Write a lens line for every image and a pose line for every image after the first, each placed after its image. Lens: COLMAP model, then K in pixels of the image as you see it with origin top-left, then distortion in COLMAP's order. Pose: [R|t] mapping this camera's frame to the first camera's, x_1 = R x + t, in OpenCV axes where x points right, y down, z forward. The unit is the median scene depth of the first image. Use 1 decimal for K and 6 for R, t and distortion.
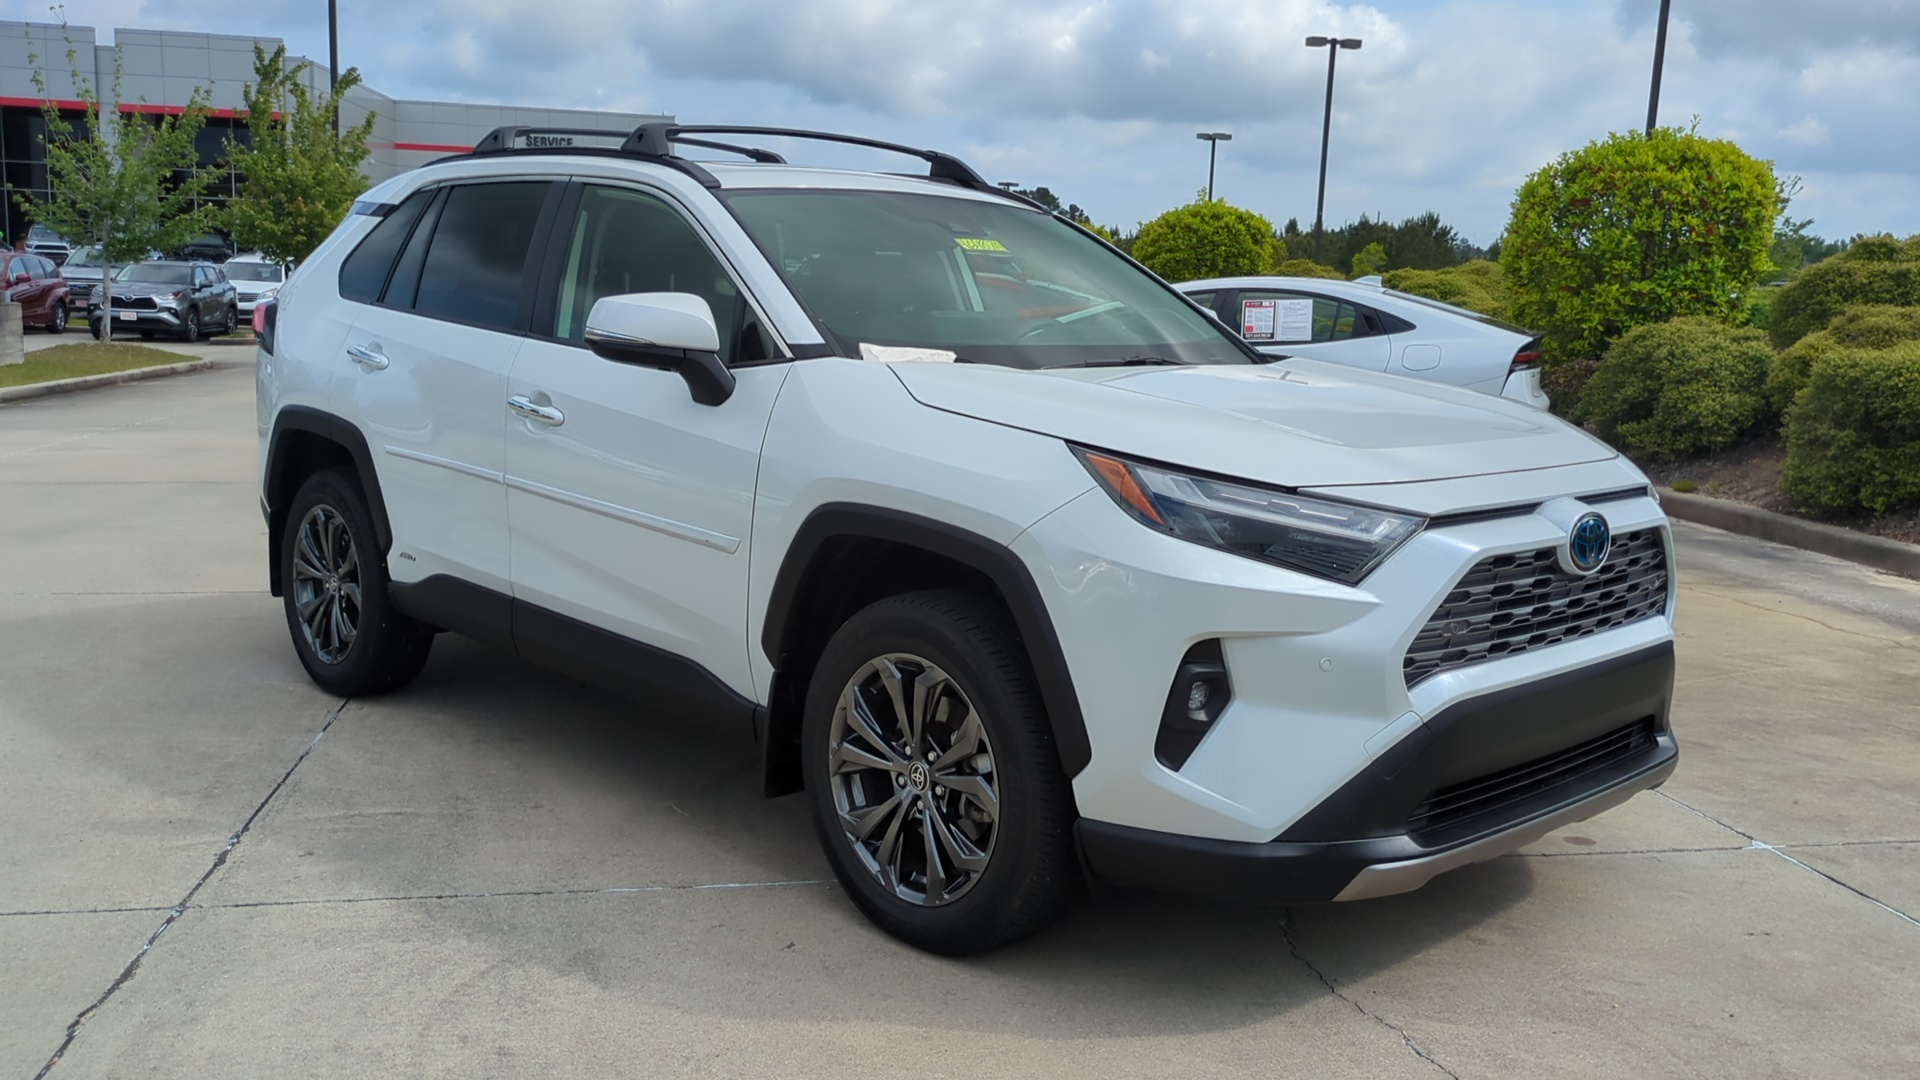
lens RADIAL K [[1658.3, 0, 958.3], [0, 1658.3, 526.3], [0, 0, 1]] dist [0.060561, -0.094489]
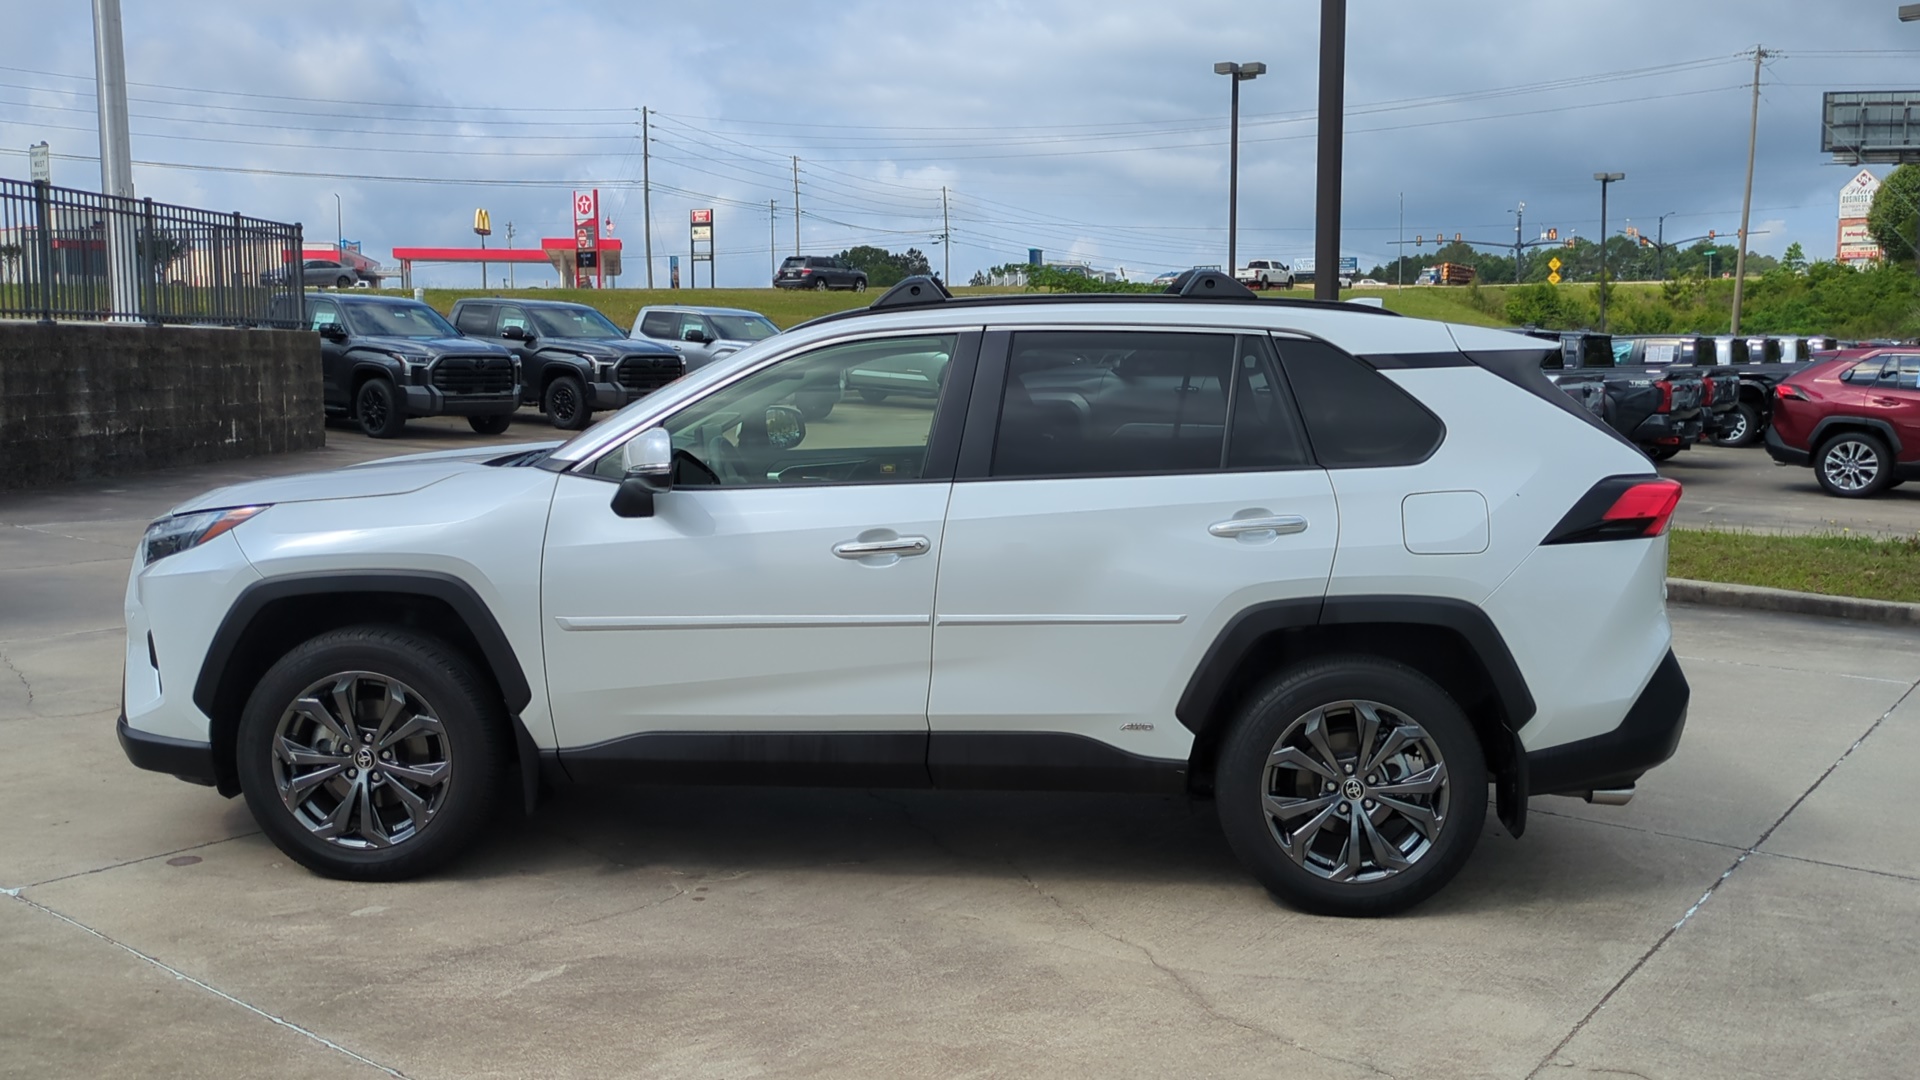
lens RADIAL K [[1654.9, 0, 955.7], [0, 1654.9, 540.7], [0, 0, 1]] dist [0.045596, -0.036257]
pose [[-0.719678, 0.040595, -0.693120, 0.782226], [-0.137088, 0.970328, 0.199172, -0.335094], [0.680640, 0.238359, -0.692759, 2.119041]]
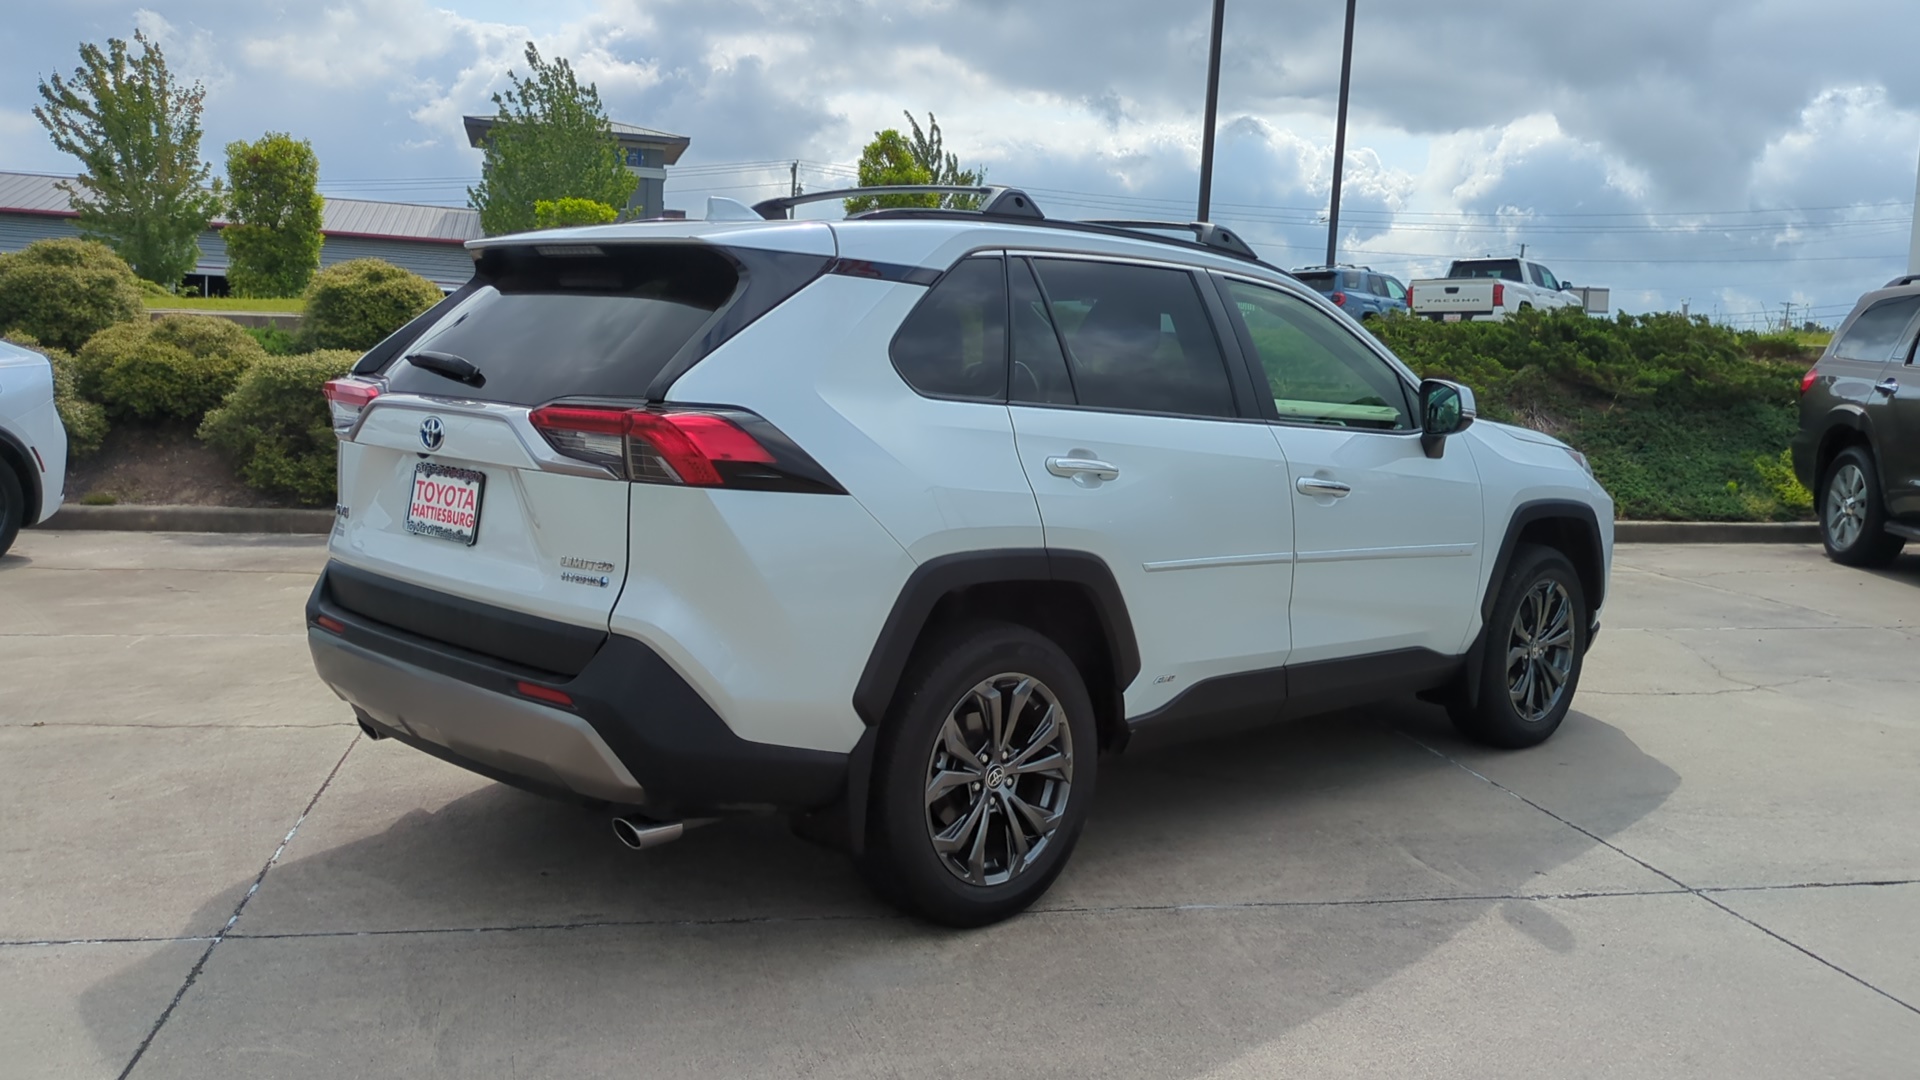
lens RADIAL K [[1654.9, 0, 955.7], [0, 1654.9, 540.7], [0, 0, 1]] dist [0.045596, -0.036257]
pose [[-0.021541, -0.145454, 0.989131, -1.397237], [0.108017, 0.983230, 0.146938, -0.231016], [-0.993916, 0.110008, -0.005468, 1.292750]]
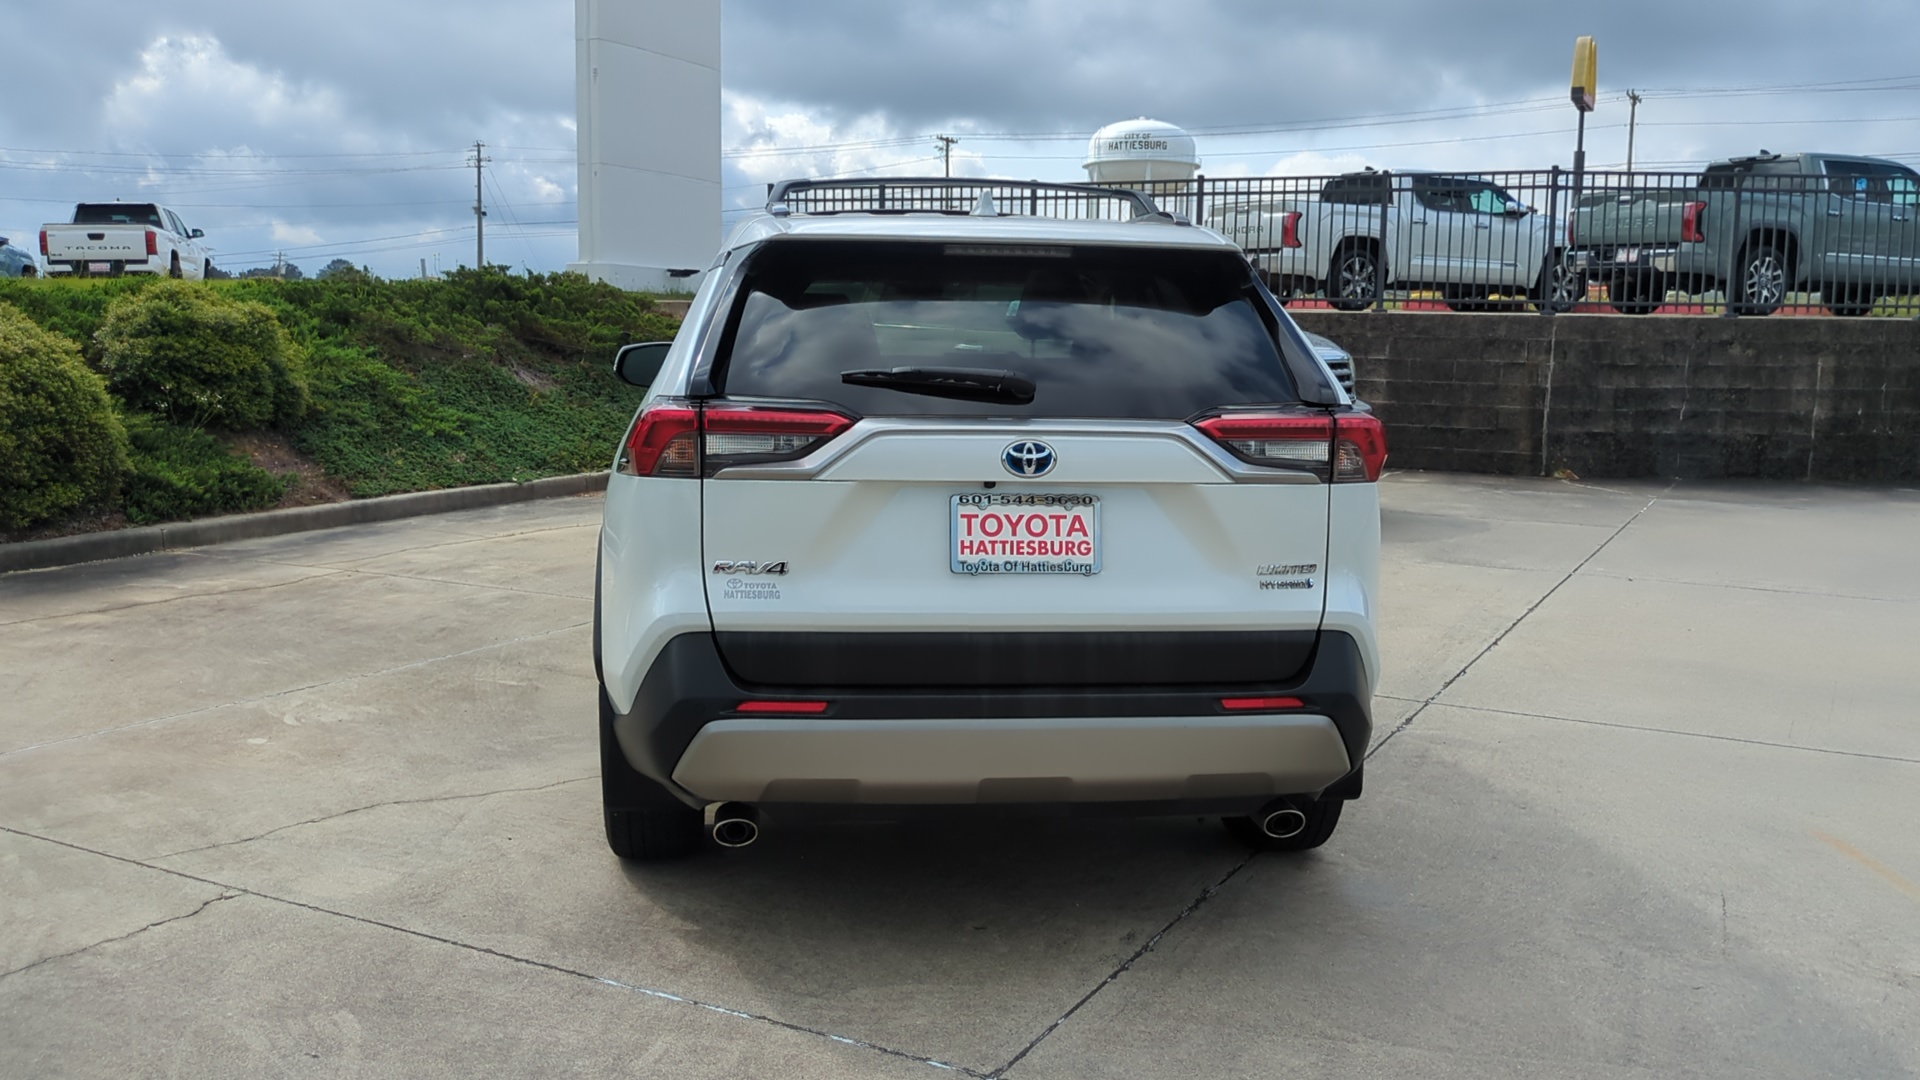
lens RADIAL K [[1654.9, 0, 955.7], [0, 1654.9, 540.7], [0, 0, 1]] dist [0.045596, -0.036257]
pose [[-0.793426, -0.116117, 0.597489, -0.938876], [0.050706, 0.965613, 0.254992, -0.356841], [-0.606551, 0.232613, -0.760254, 2.223051]]
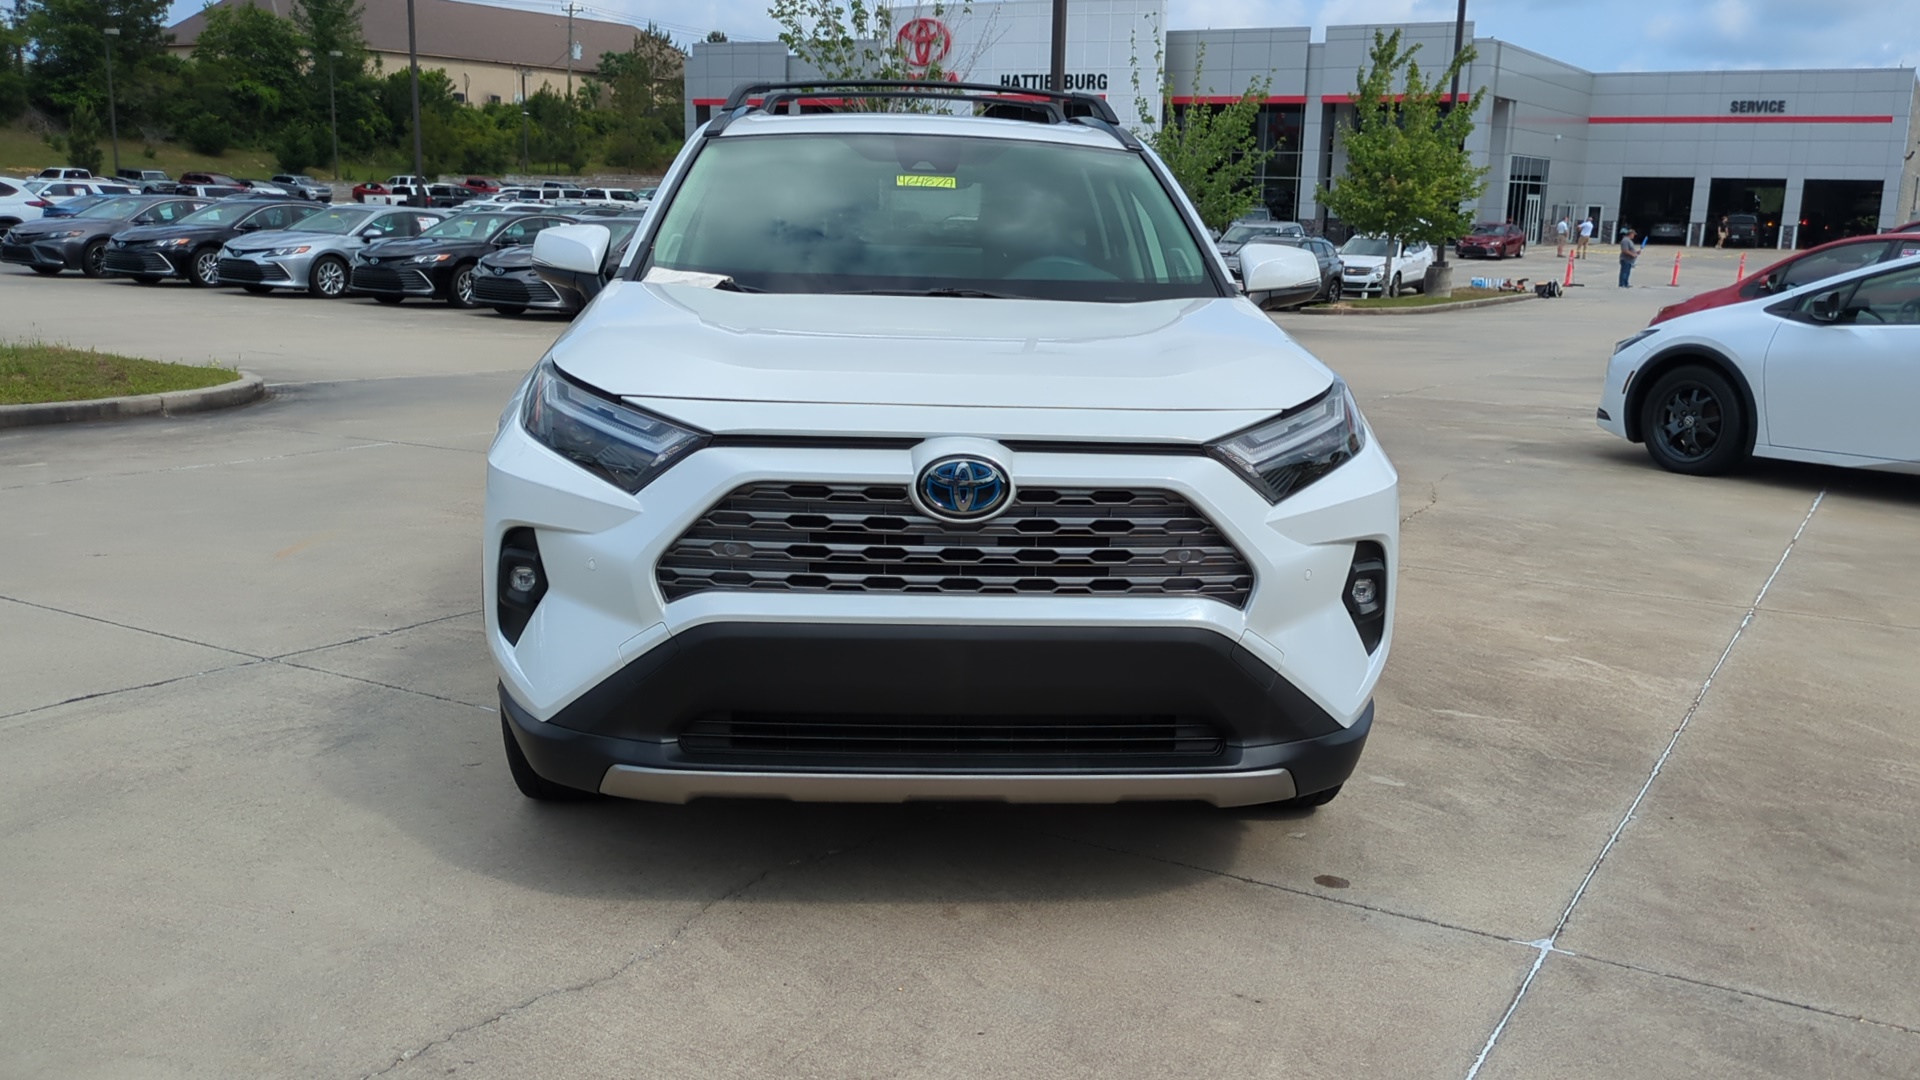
lens RADIAL K [[1645.8, 0, 960.0], [0, 1645.8, 540.0], [0, 0, 1]] dist [0.063193, -0.091748]
pose [[0.766064, 0.113616, -0.632643, 0.731863], [-0.099965, 0.993337, 0.057345, -0.009886], [0.634943, 0.019312, 0.772317, 0.240815]]
